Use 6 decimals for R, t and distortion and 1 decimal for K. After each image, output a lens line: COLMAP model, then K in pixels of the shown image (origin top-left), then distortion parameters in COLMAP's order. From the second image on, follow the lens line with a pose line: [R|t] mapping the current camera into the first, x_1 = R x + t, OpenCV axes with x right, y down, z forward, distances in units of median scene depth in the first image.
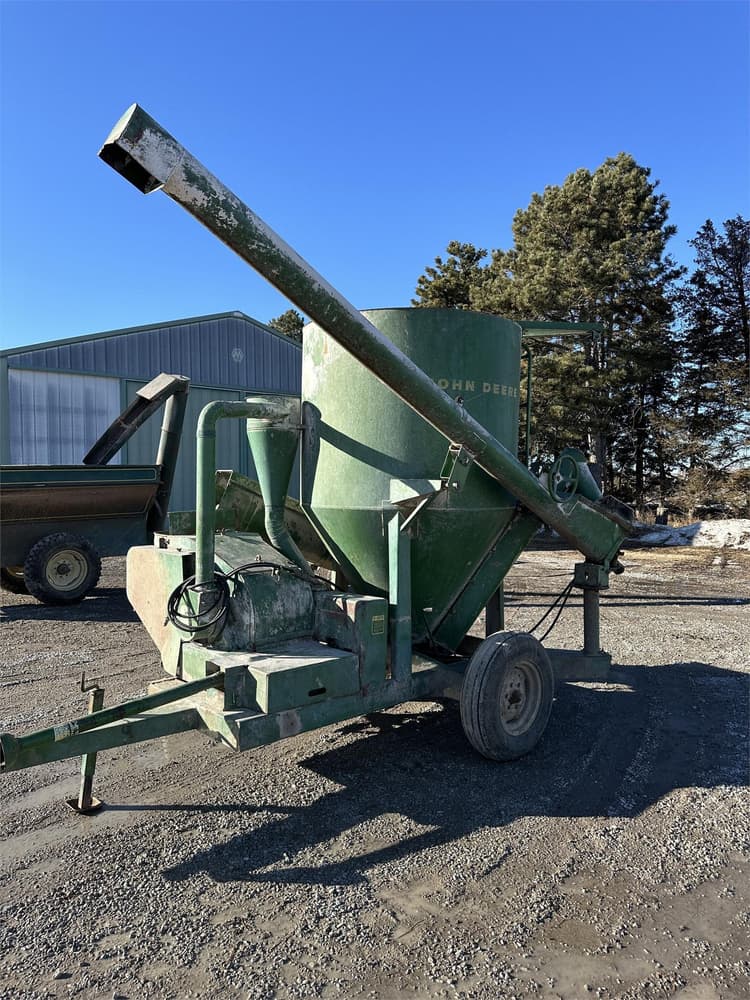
lens RADIAL K [[677.9, 0, 354.5], [0, 677.9, 484.2], [0, 0, 1]] dist [0.082176, -0.128625]
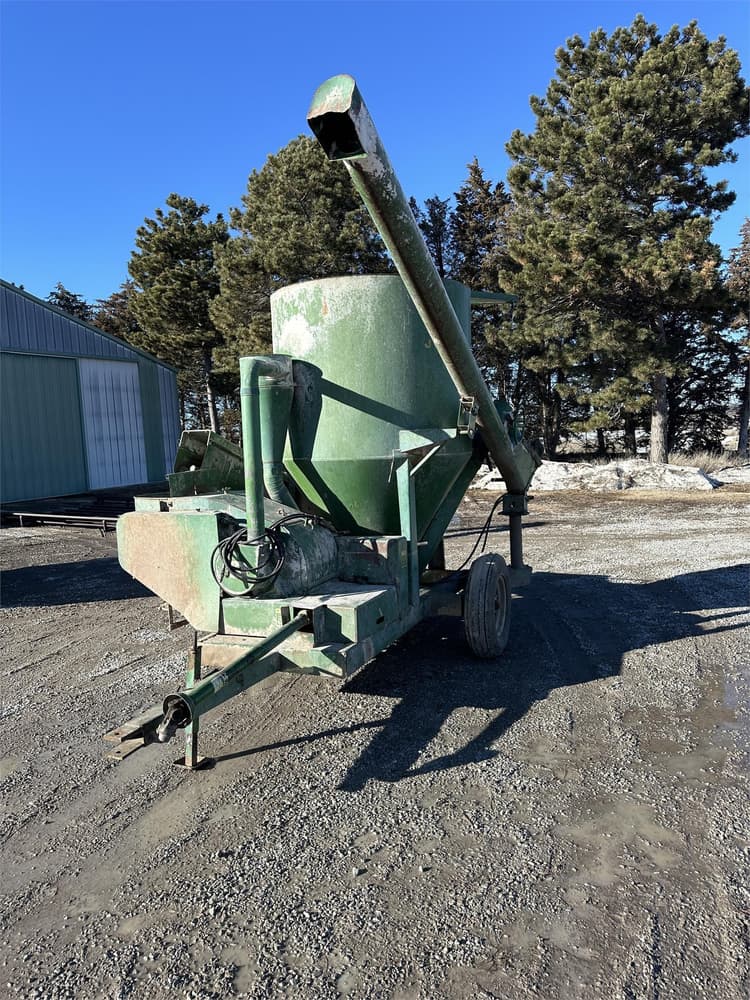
lens RADIAL K [[677.9, 0, 354.5], [0, 677.9, 484.2], [0, 0, 1]] dist [0.082176, -0.128625]
pose [[0.917325, -0.069276, 0.392067, -0.458236], [0.047154, 0.996719, 0.065788, 0.003885], [-0.395338, -0.041862, 0.917581, -0.002424]]
